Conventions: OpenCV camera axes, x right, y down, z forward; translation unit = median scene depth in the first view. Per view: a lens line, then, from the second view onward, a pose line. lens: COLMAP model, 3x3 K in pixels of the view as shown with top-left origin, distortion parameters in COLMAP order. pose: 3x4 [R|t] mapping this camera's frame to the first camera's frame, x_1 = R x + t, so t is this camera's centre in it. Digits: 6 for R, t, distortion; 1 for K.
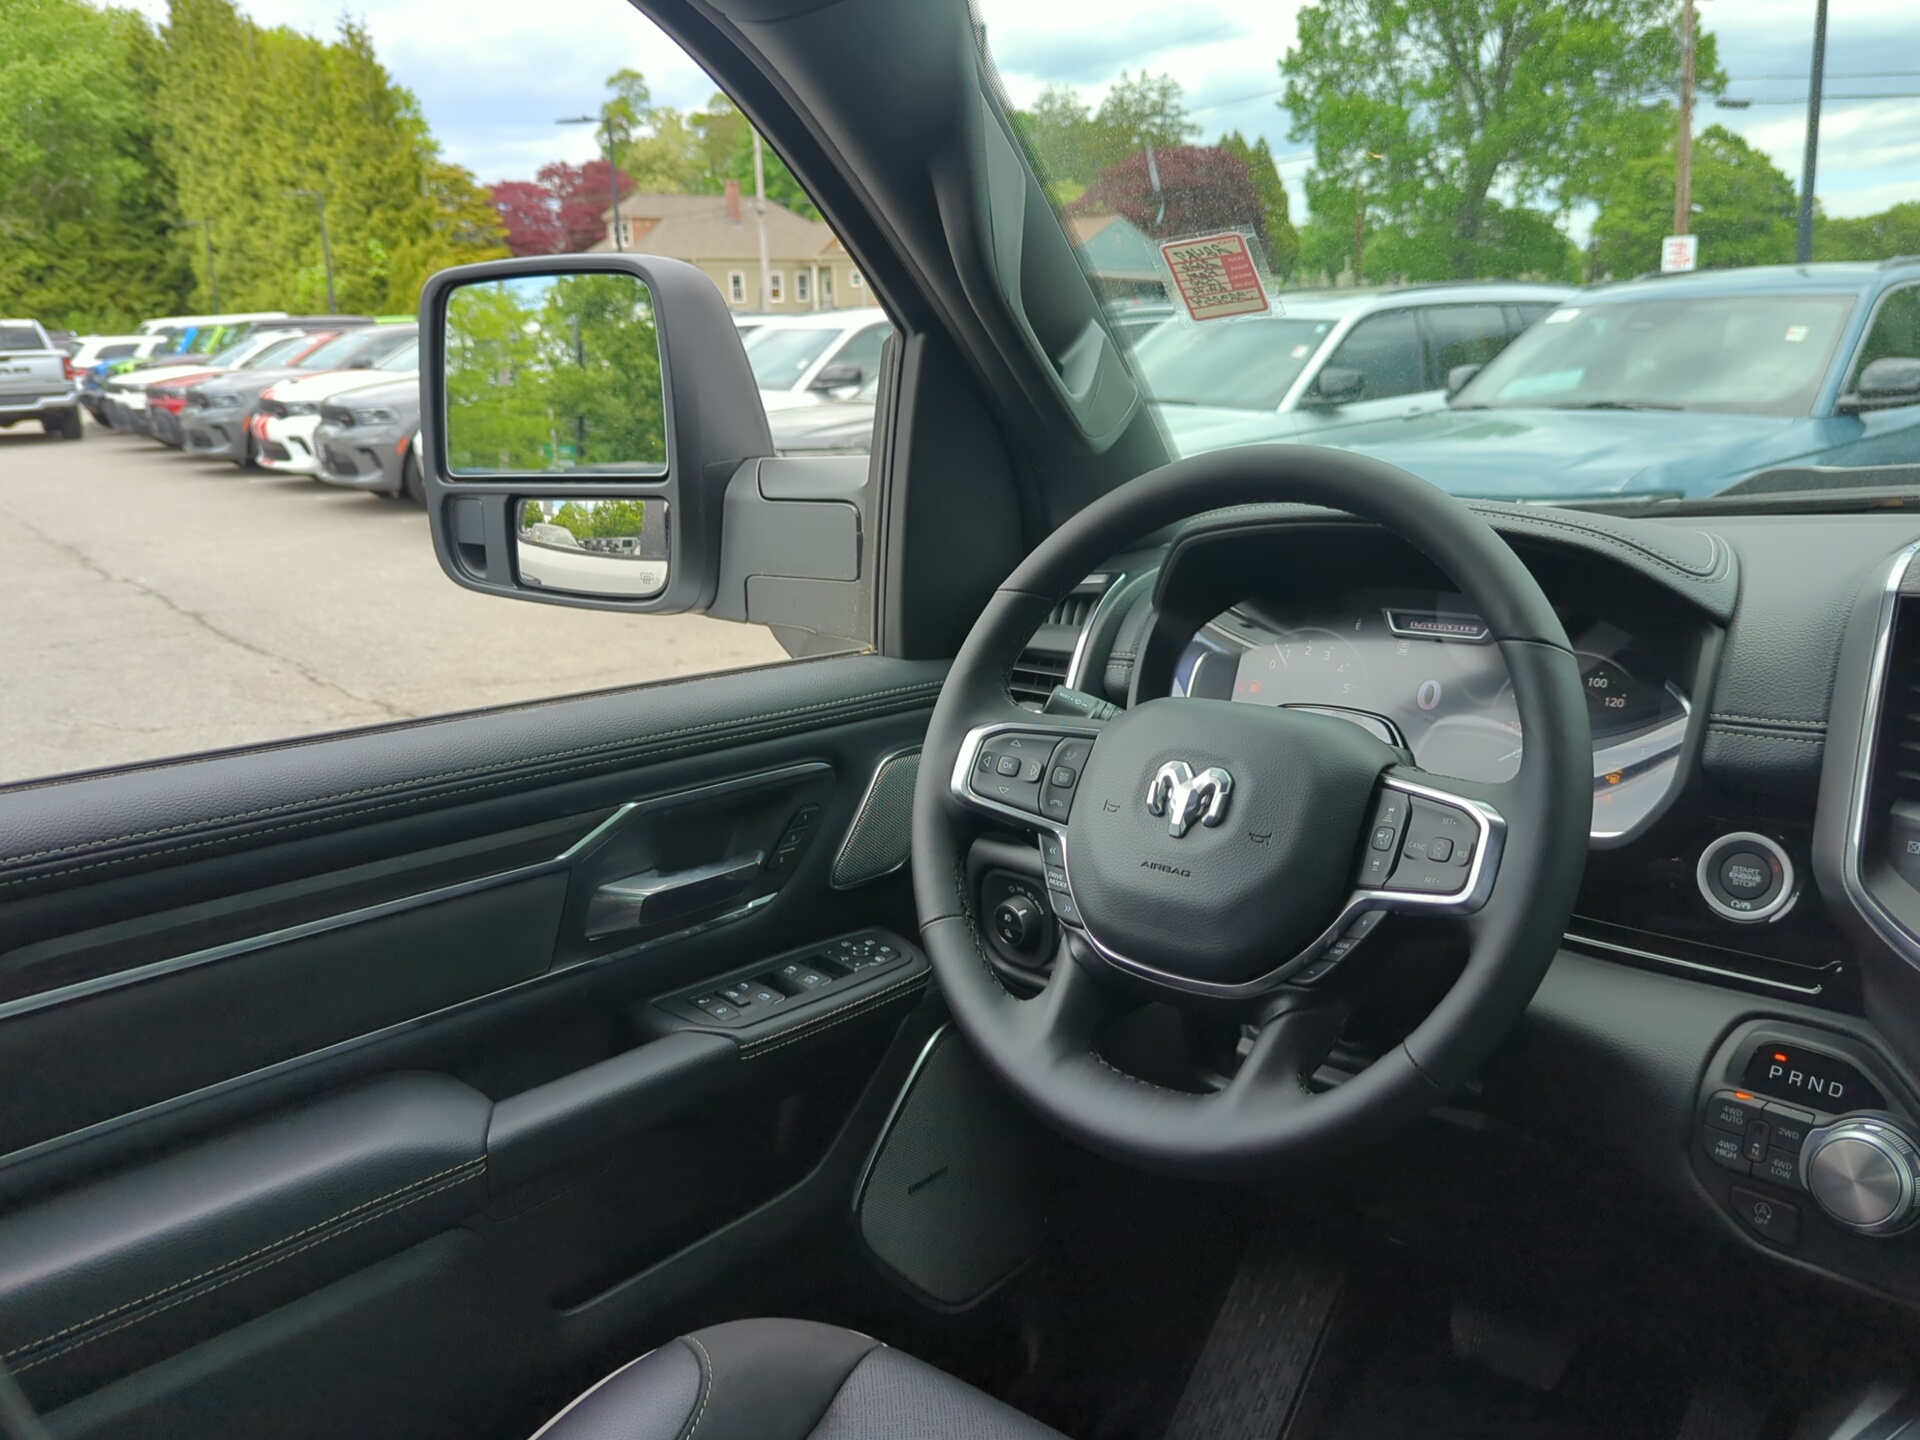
lens RADIAL K [[1571.8, 0, 960.6], [0, 1571.8, 698.4], [0, 0, 1]] dist [0.015000, 0.006760]
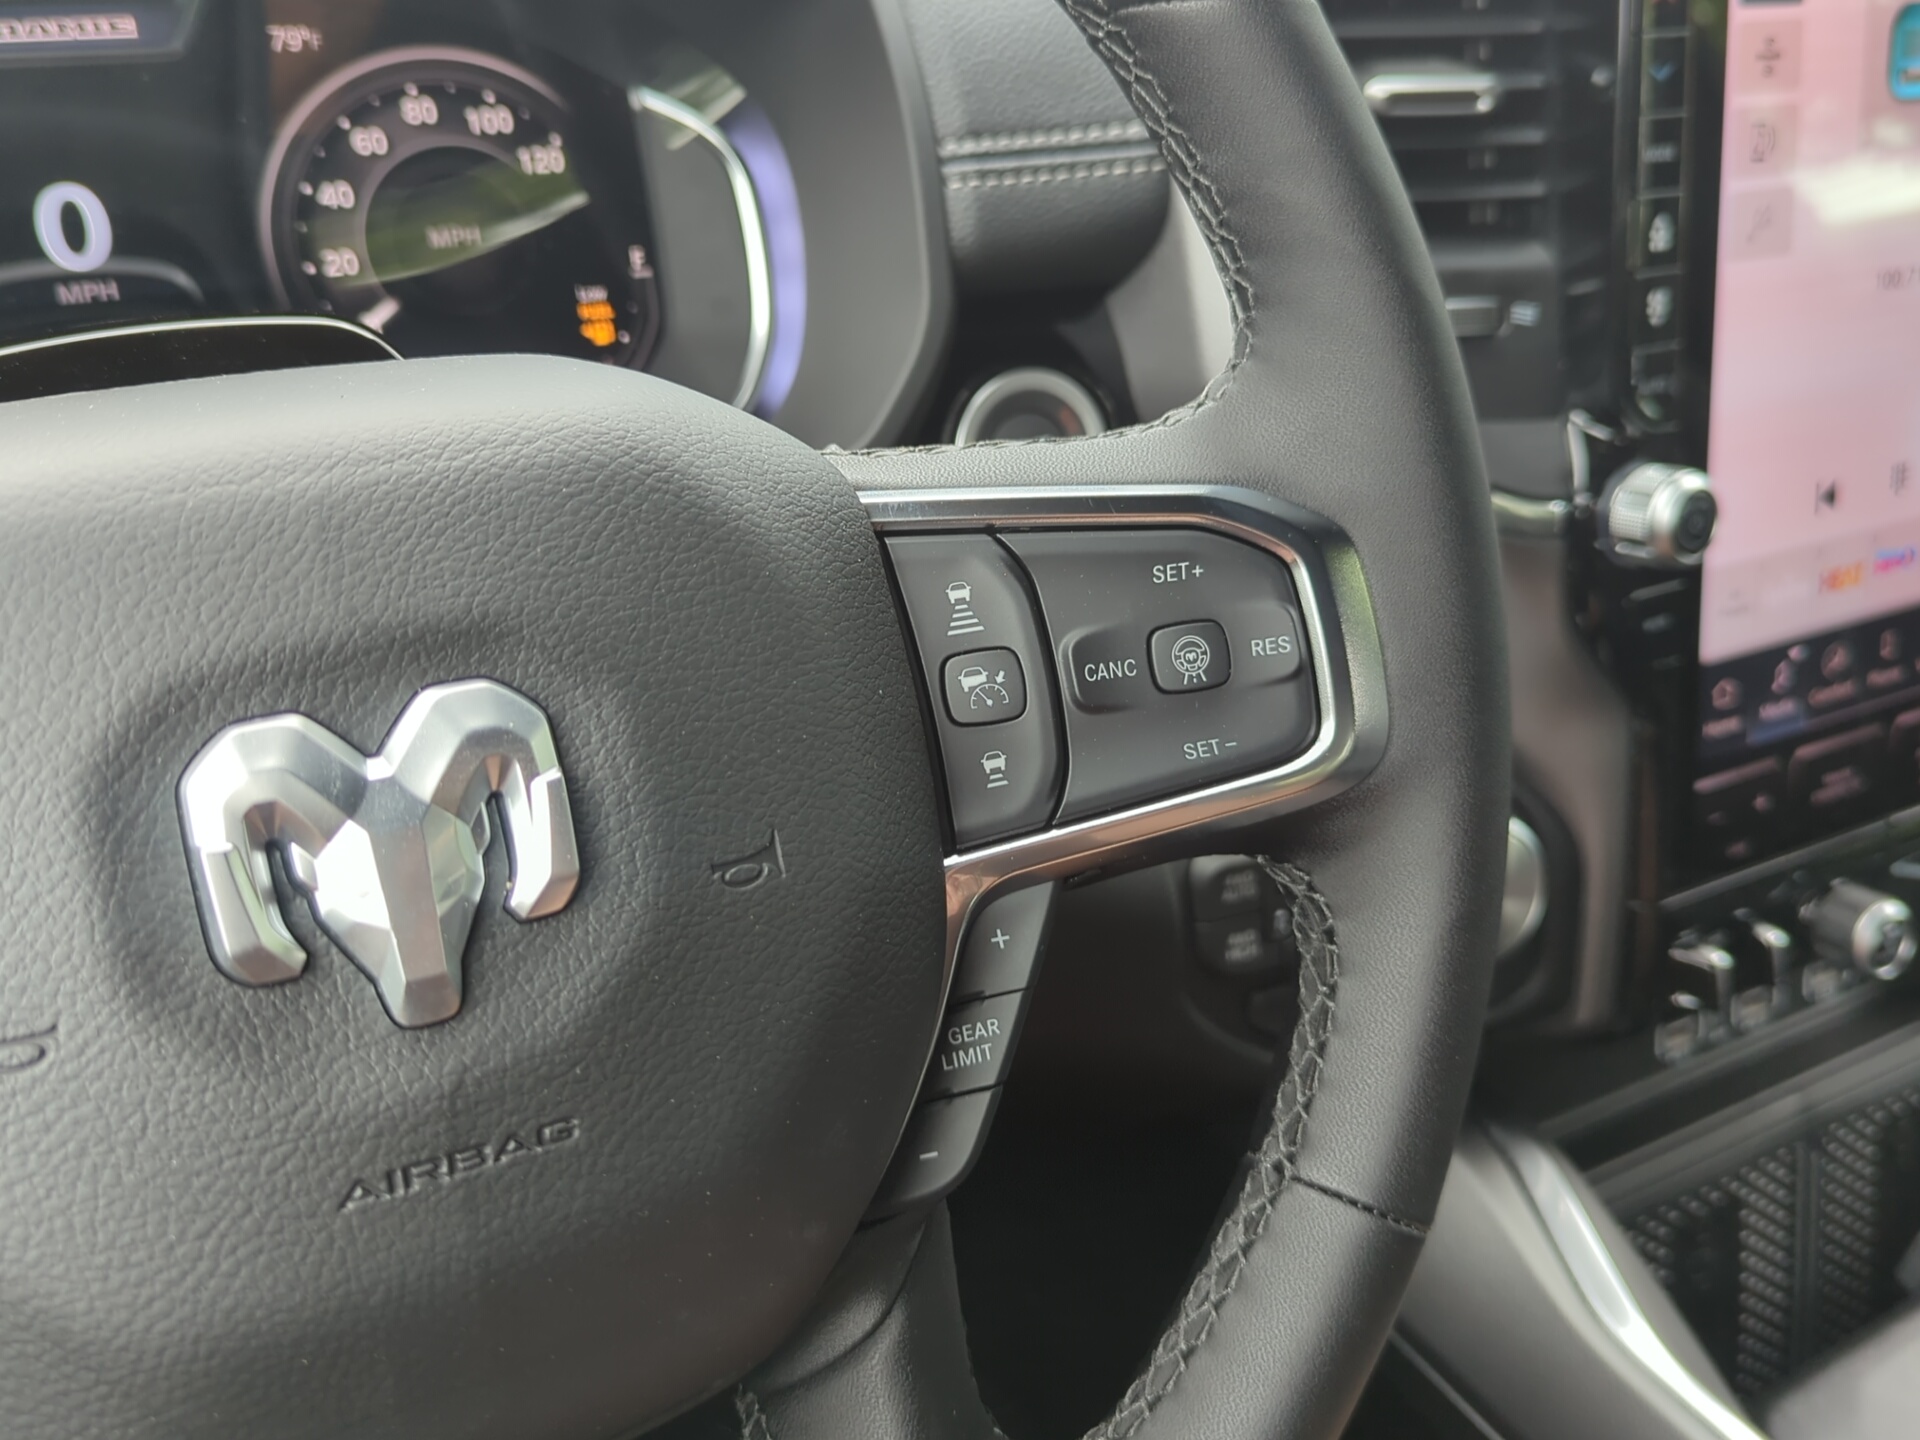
lens RADIAL K [[1869.6, 0, 1016.9], [0, 1869.6, 687.3], [0, 0, 1]] dist [0.015872, -0.016022]
pose [[0.332452, -0.406102, 0.851209, -0.048455], [0.129769, 0.913658, 0.385213, -0.049871], [-0.934150, -0.017604, 0.356447, 0.729236]]
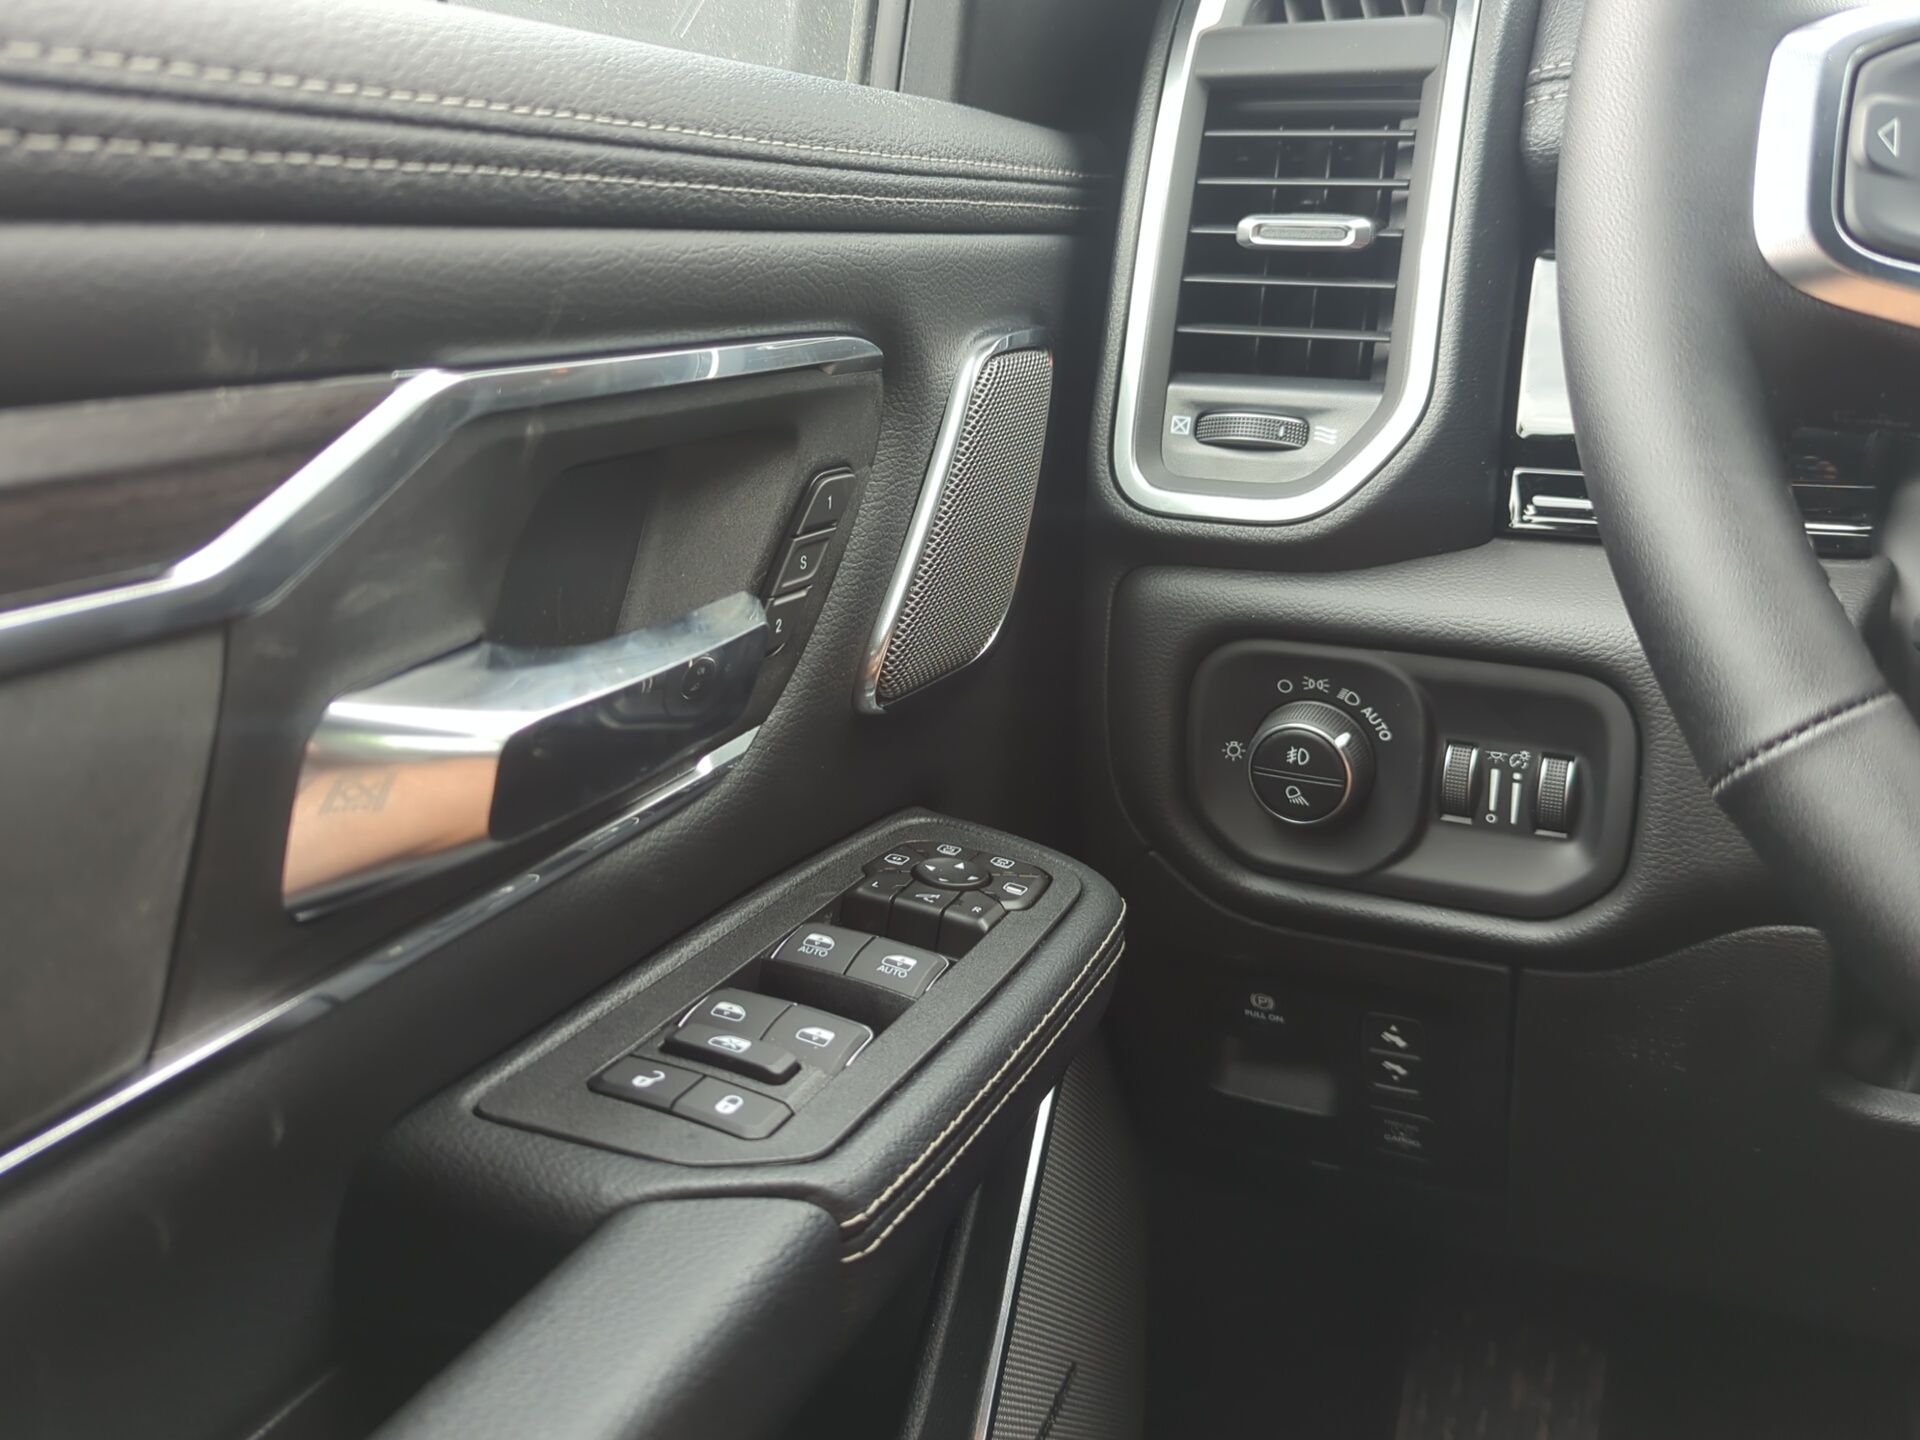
lens RADIAL K [[1870.7, 0, 918.1], [0, 1870.7, 671.0], [0, 0, 1]] dist [-0.004715, -0.018319]
pose [[0.950702, -0.055011, 0.305186, -0.251927], [0.037778, 0.997355, 0.062091, 0.108151], [-0.307795, -0.047501, 0.950266, 0.741042]]
